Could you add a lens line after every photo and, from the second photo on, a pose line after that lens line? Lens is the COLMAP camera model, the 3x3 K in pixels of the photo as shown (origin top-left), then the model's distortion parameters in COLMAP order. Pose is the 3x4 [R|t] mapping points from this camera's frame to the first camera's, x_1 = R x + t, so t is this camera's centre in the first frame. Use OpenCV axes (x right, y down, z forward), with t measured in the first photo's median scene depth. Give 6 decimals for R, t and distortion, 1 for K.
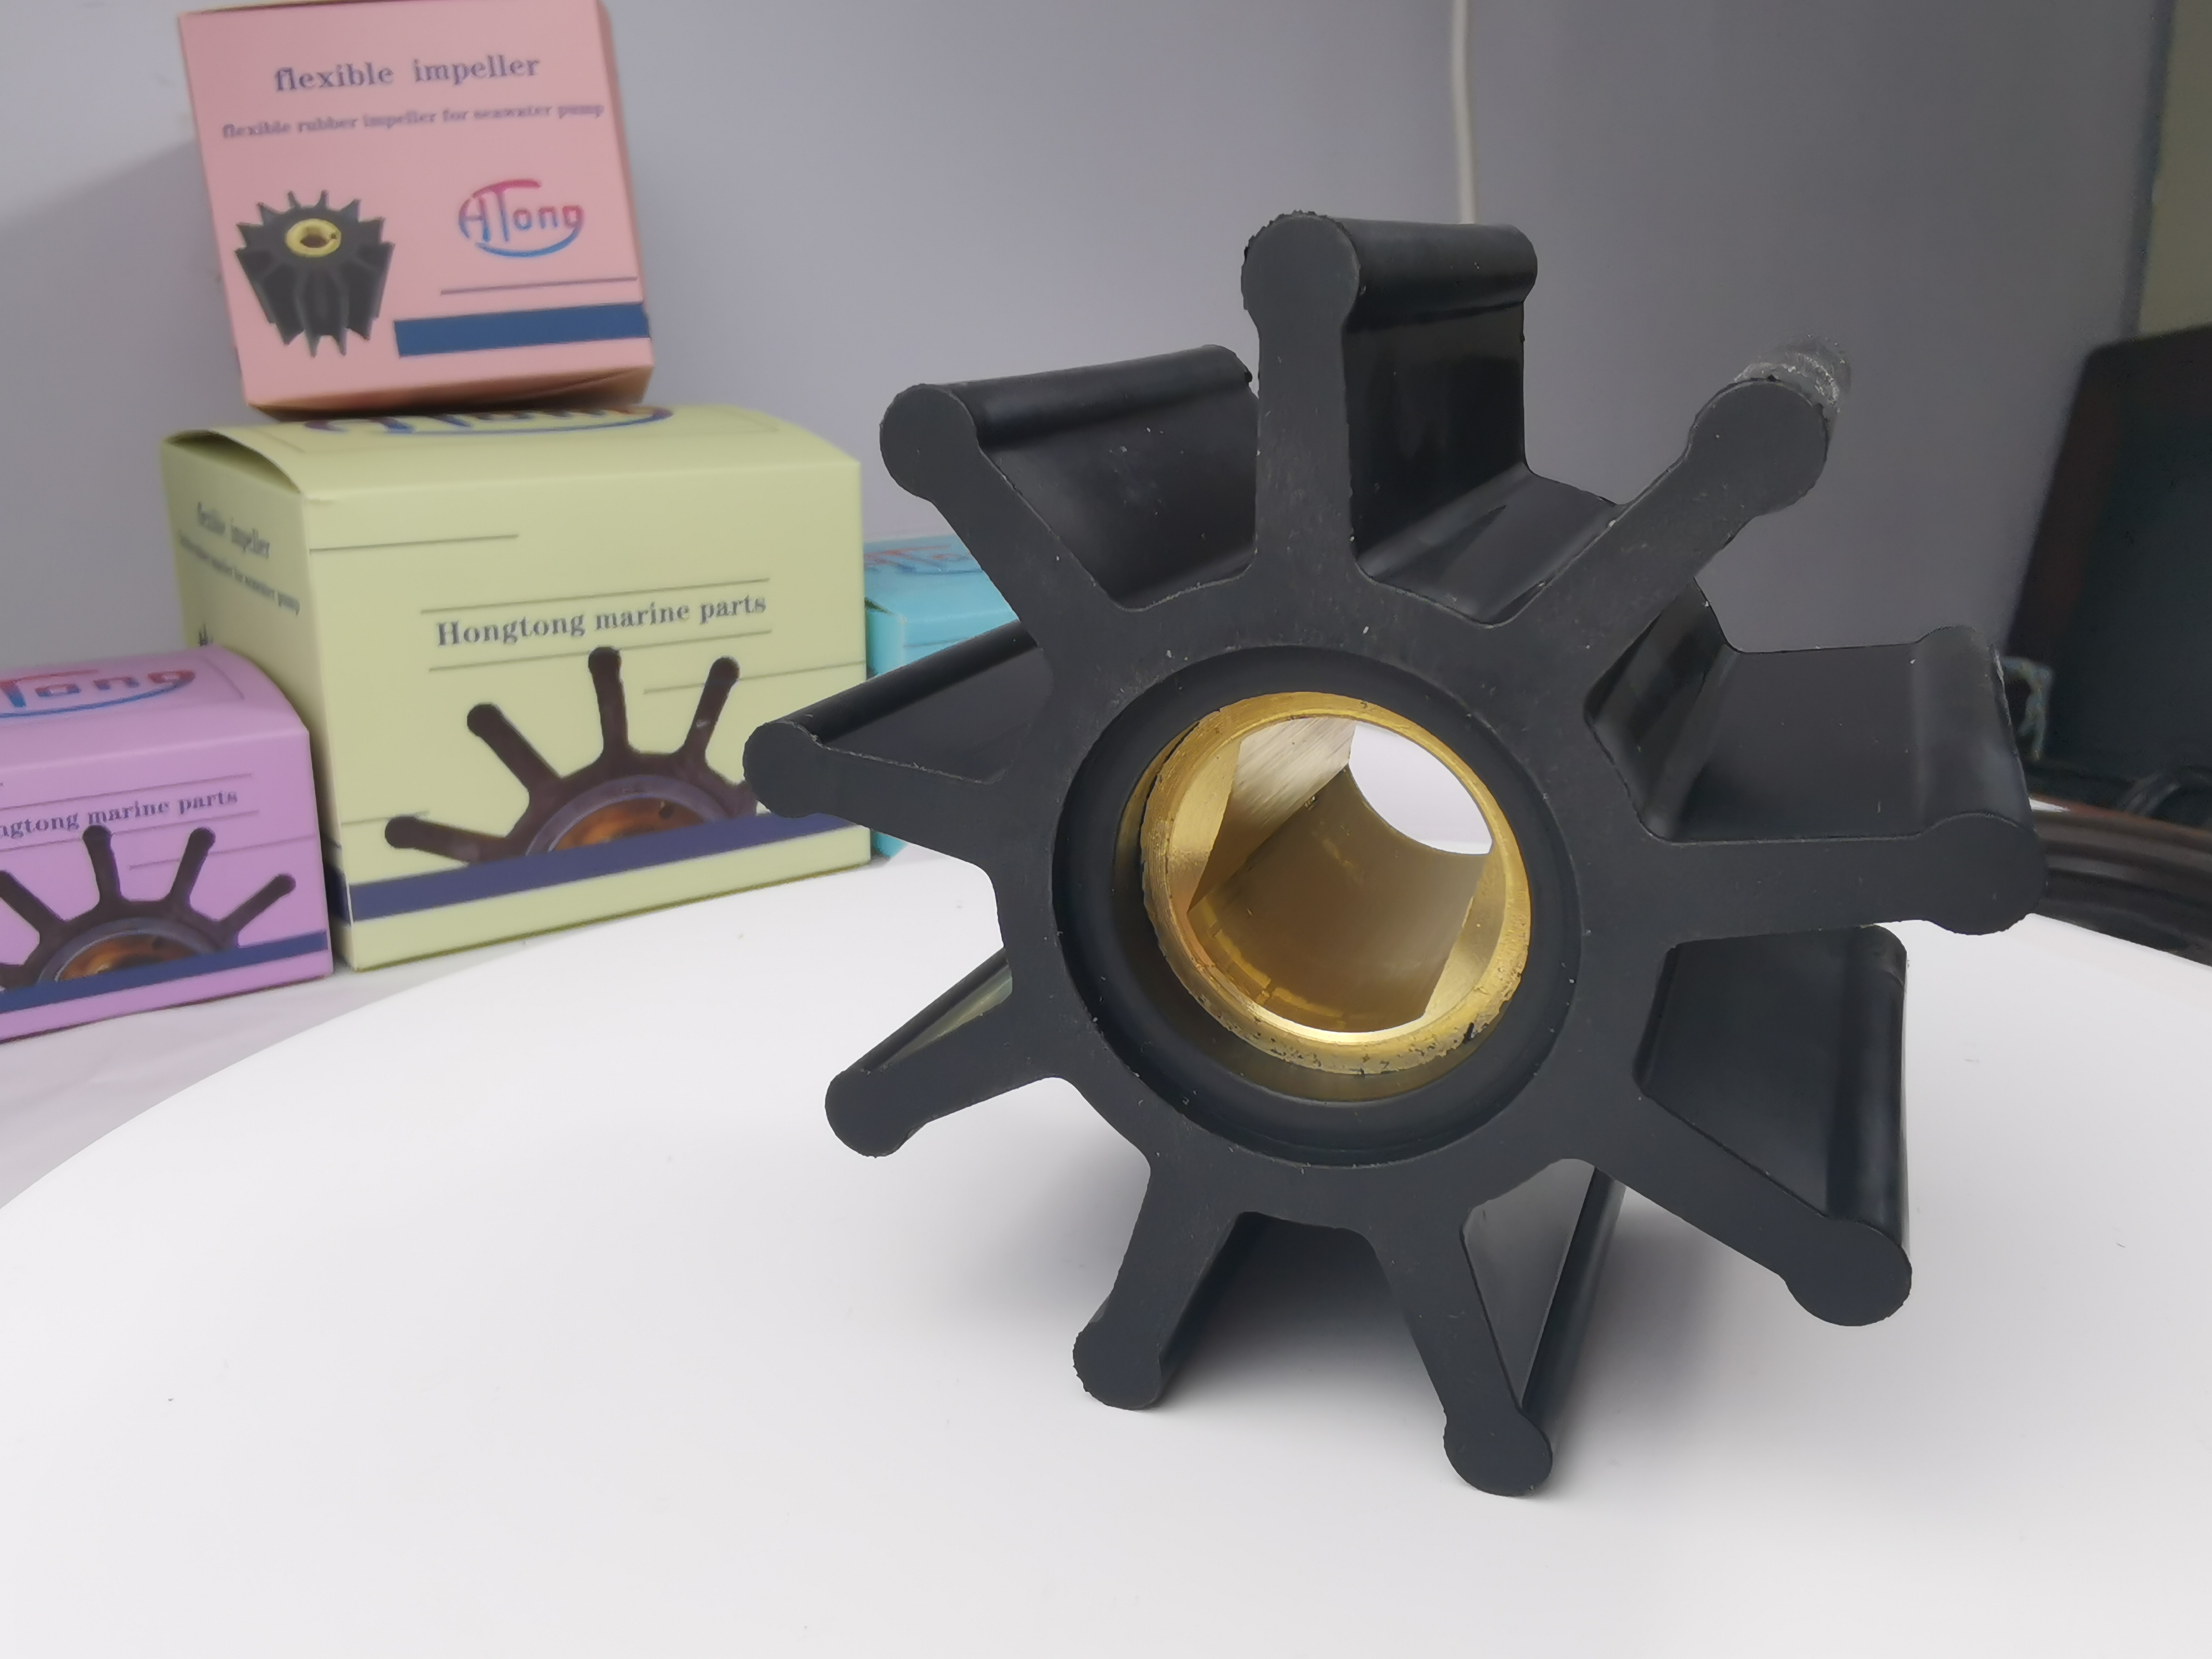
lens RADIAL K [[1610.1, 0, 1106.1], [0, 1610.1, 905.4], [0, 0, 1]] dist [0.006167, -0.000541]
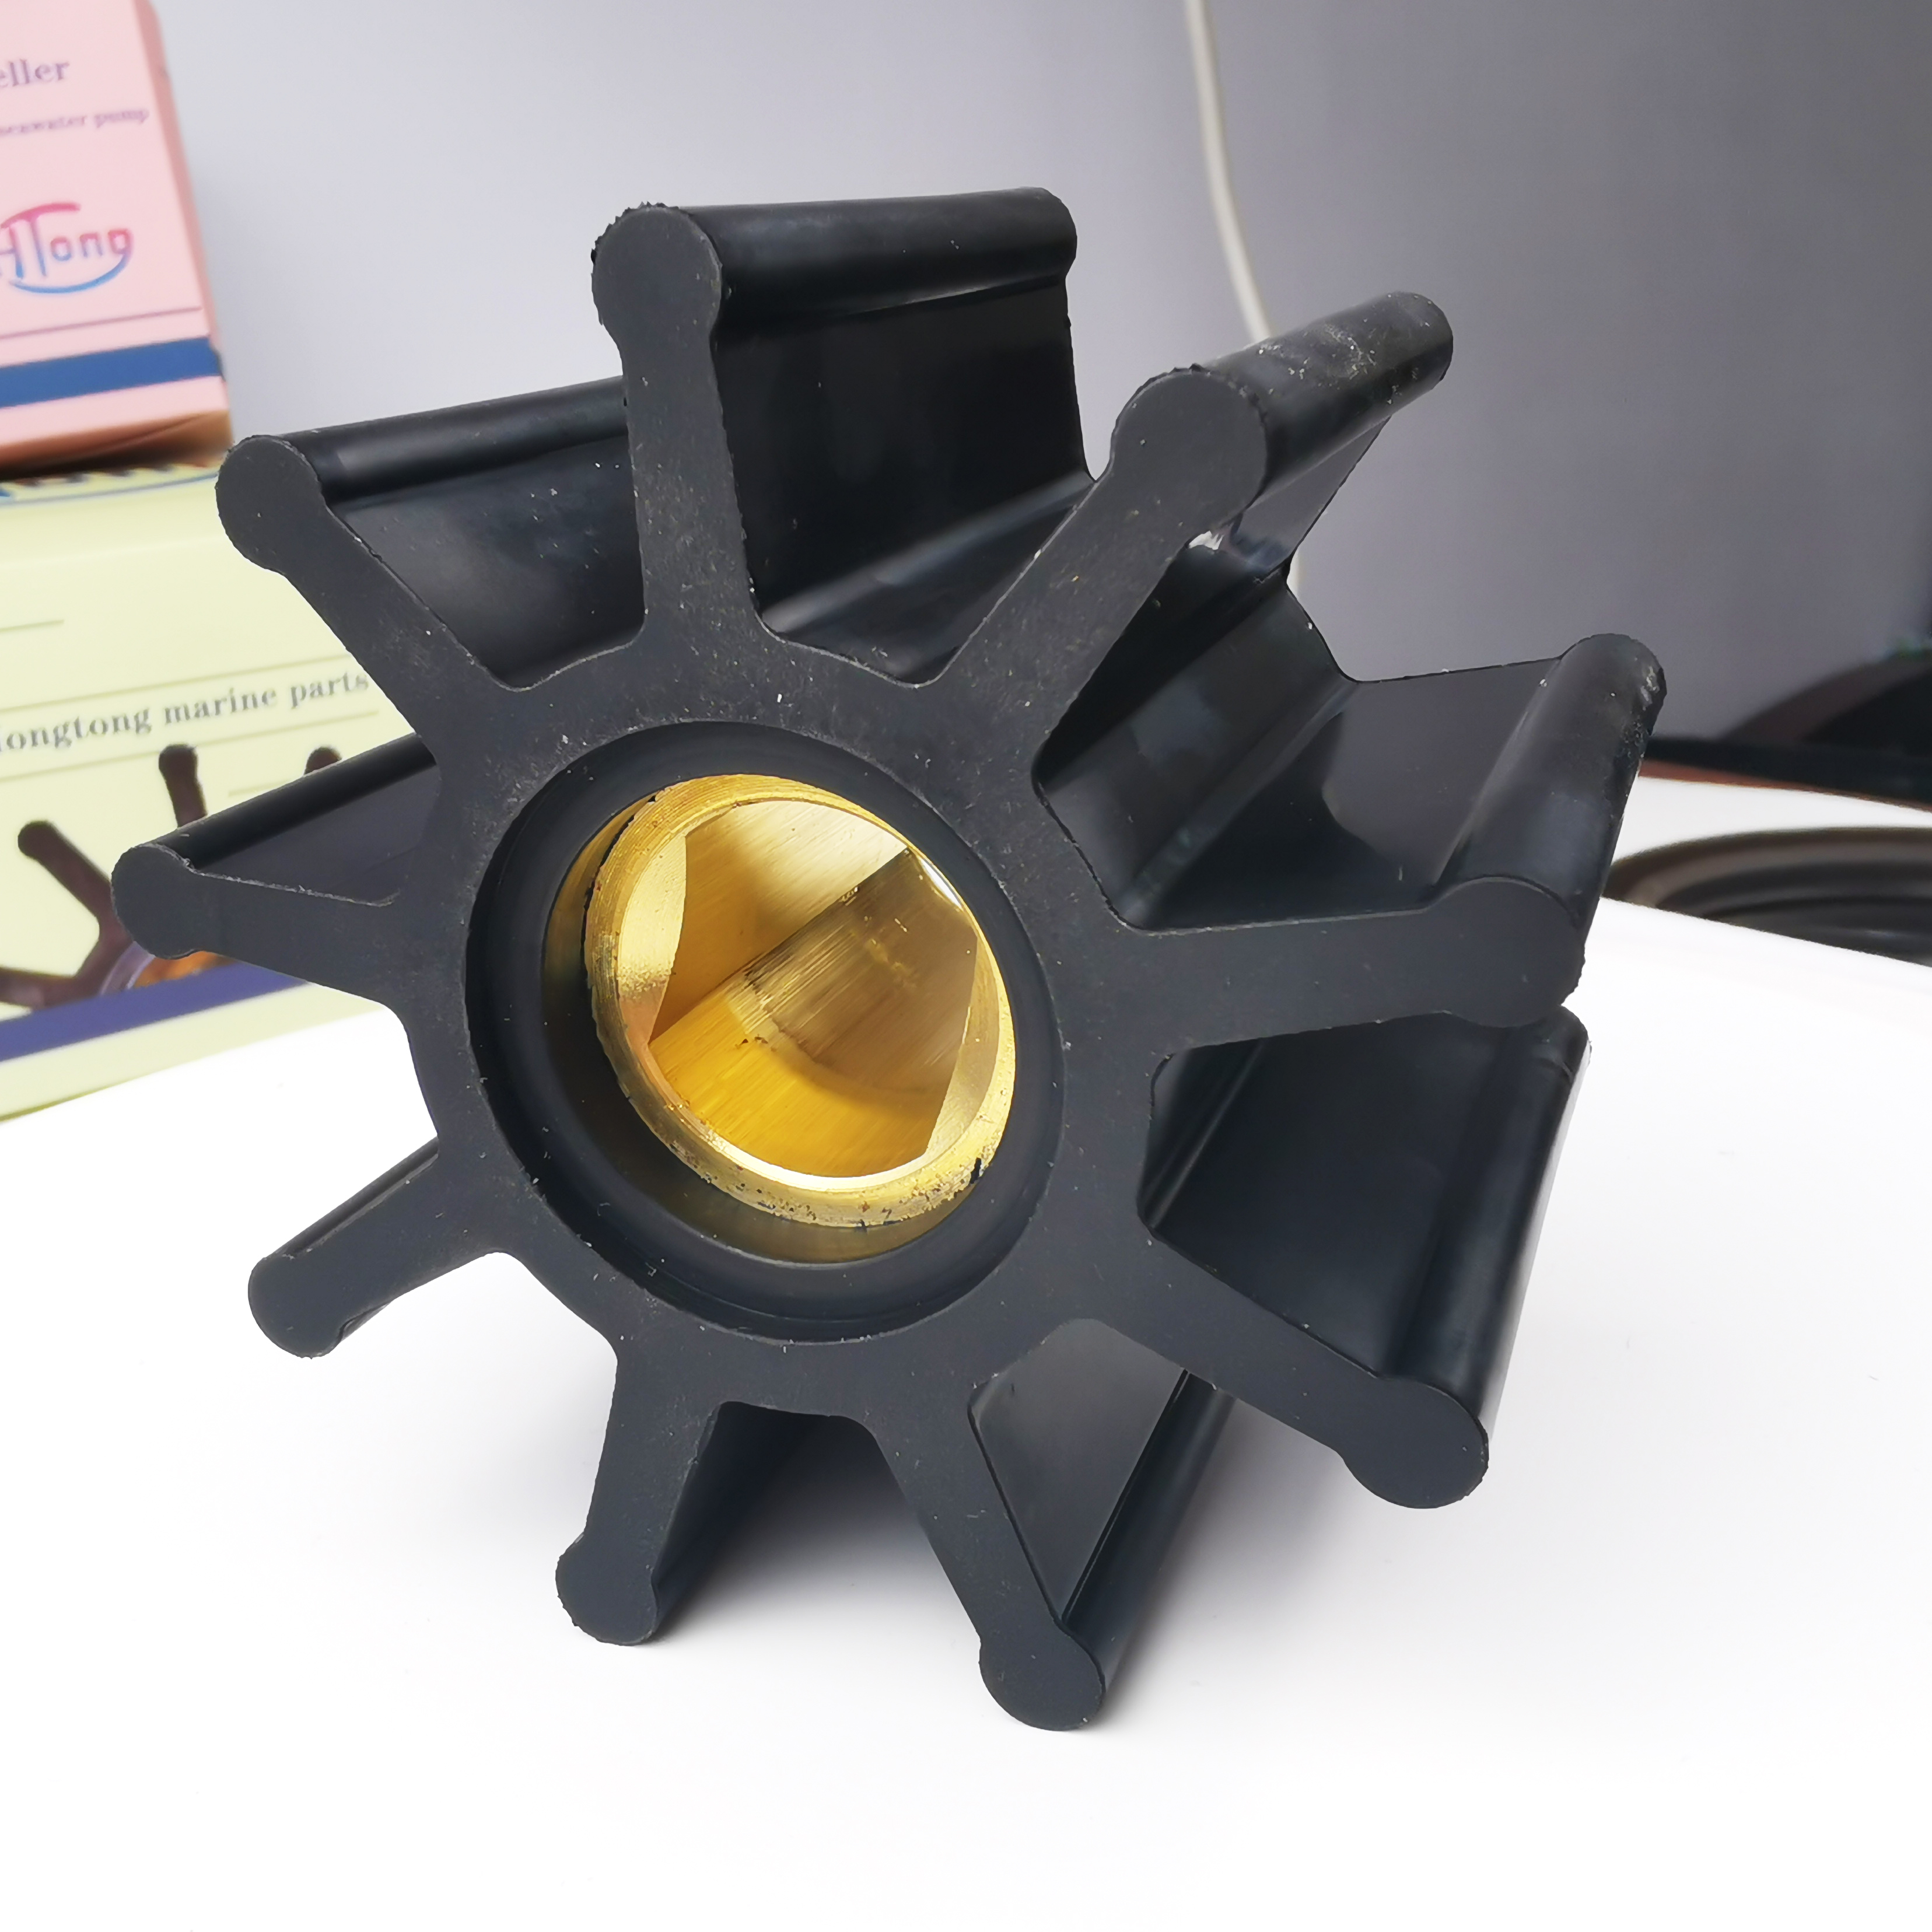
lens RADIAL K [[1906.2, 0, 966.0], [0, 1906.2, 966.0], [0, 0, 1]] dist [0.044234, -0.148055]
pose [[0.997876, -0.061556, -0.021309, 0.241036], [0.061287, 0.998035, -0.013020, -0.012817], [0.022068, 0.011686, 0.999688, 0.018447]]
